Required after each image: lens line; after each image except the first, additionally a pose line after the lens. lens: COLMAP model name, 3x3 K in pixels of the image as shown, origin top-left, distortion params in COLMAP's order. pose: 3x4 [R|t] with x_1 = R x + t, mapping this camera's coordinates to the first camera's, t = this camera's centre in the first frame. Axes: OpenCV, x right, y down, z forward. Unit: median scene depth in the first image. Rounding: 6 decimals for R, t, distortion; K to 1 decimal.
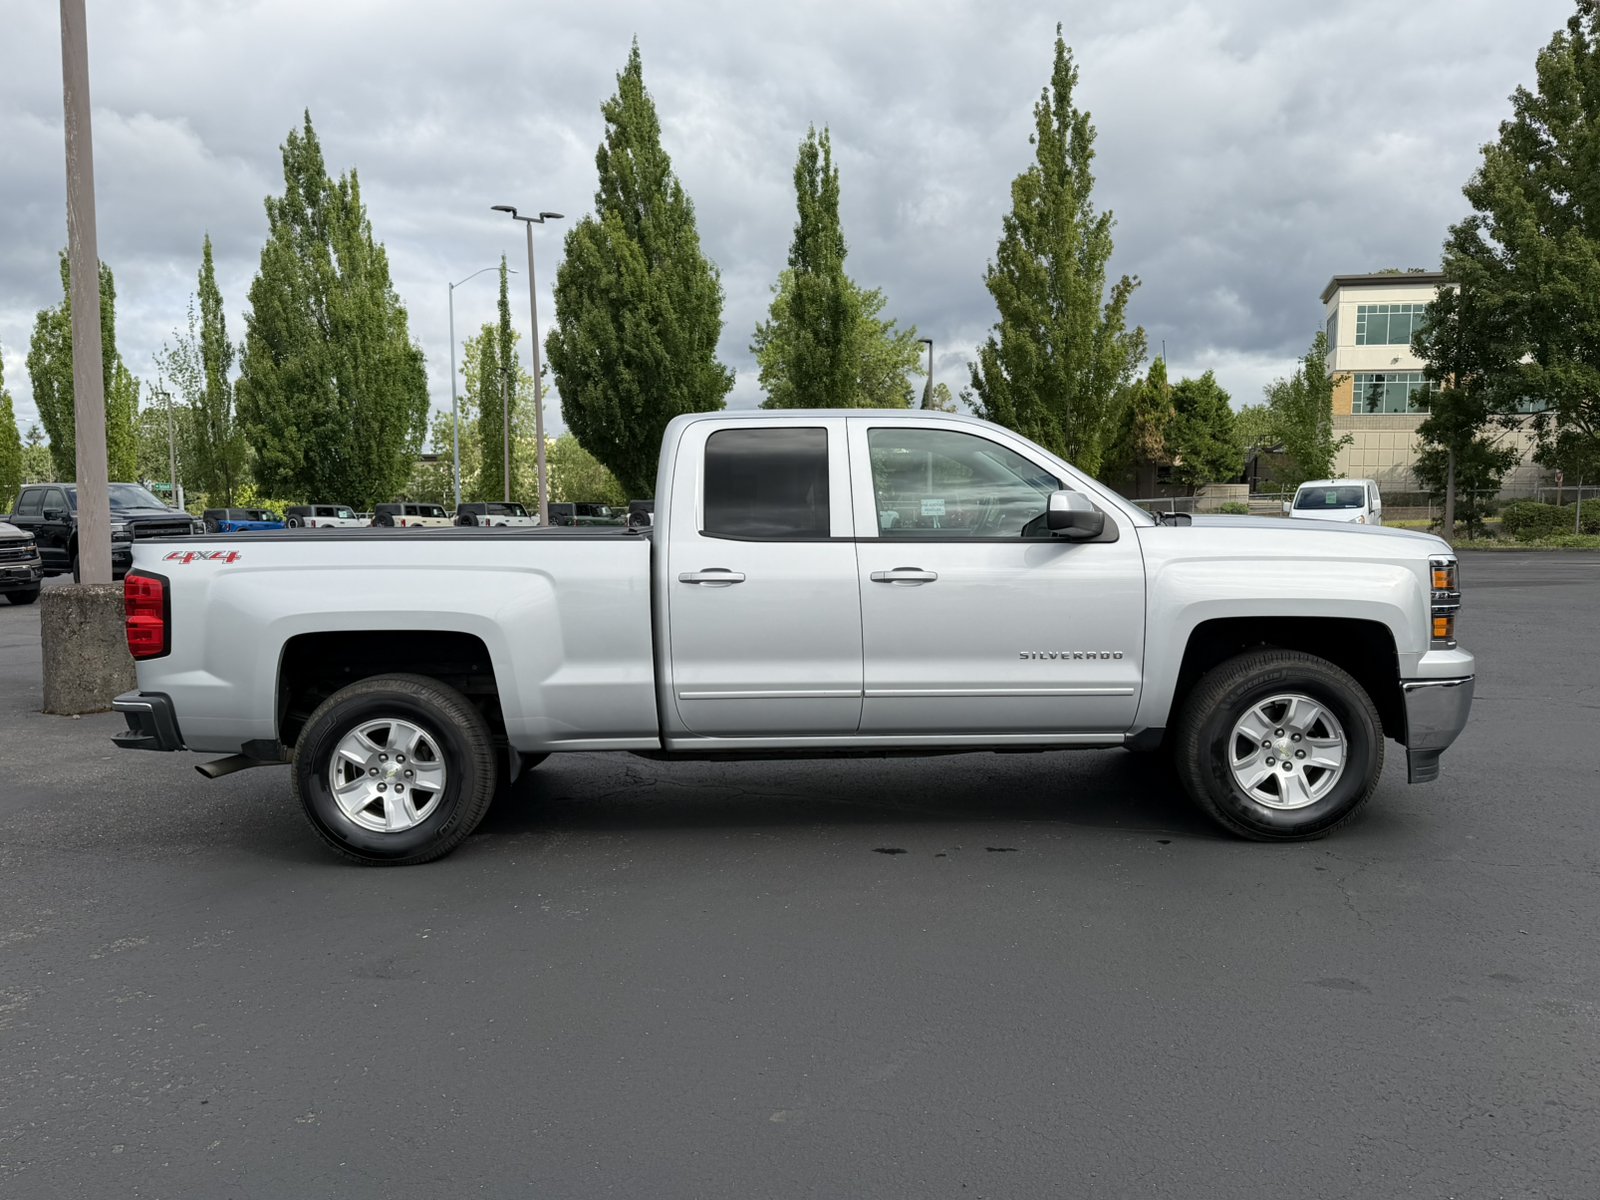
lens RADIAL K [[1294.0, 0, 800.0], [0, 1294.0, 600.0], [0, 0, 1]] dist [0.067780, -0.101549]
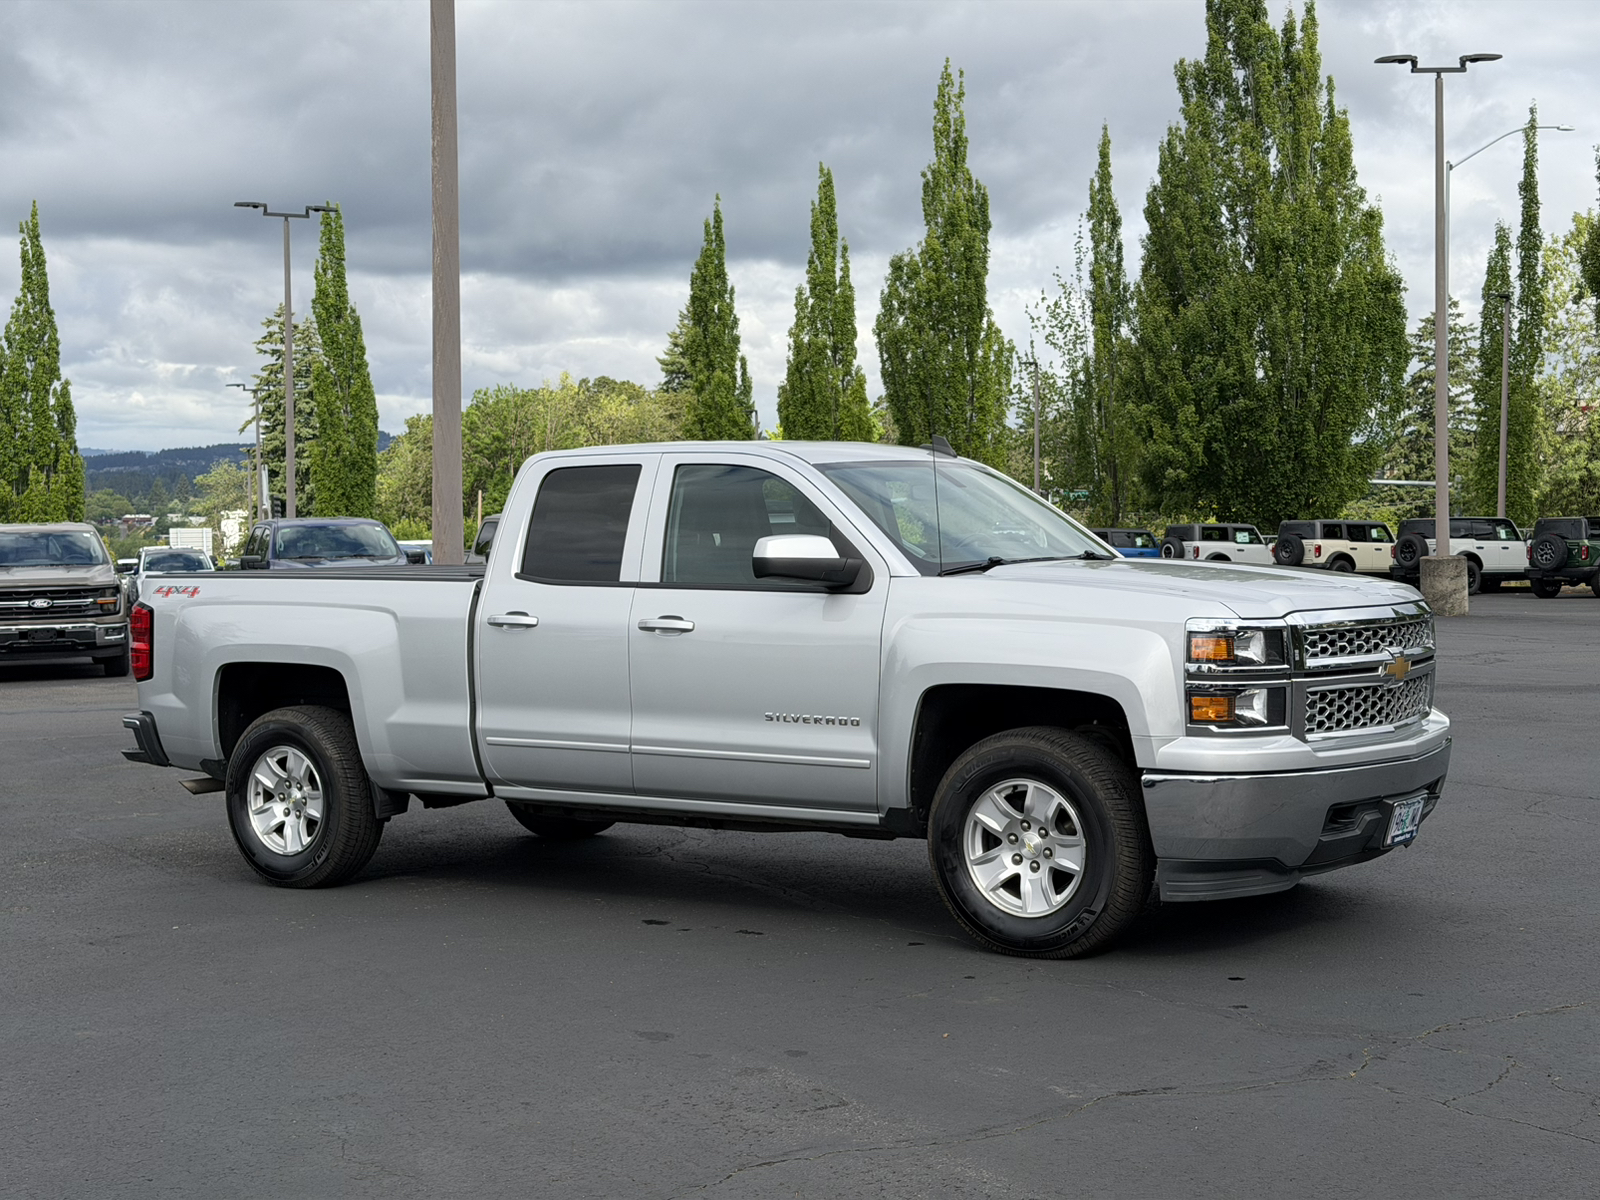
lens RADIAL K [[2097.1, 0, 774.5], [0, 2097.1, 637.7], [0, 0, 1]] dist [0.096552, -0.051404]
pose [[0.831844, 0.030691, -0.554160, 0.972320], [-0.040442, 0.999167, -0.005371, -0.004417], [0.553534, 0.026880, 0.832393, -0.211402]]
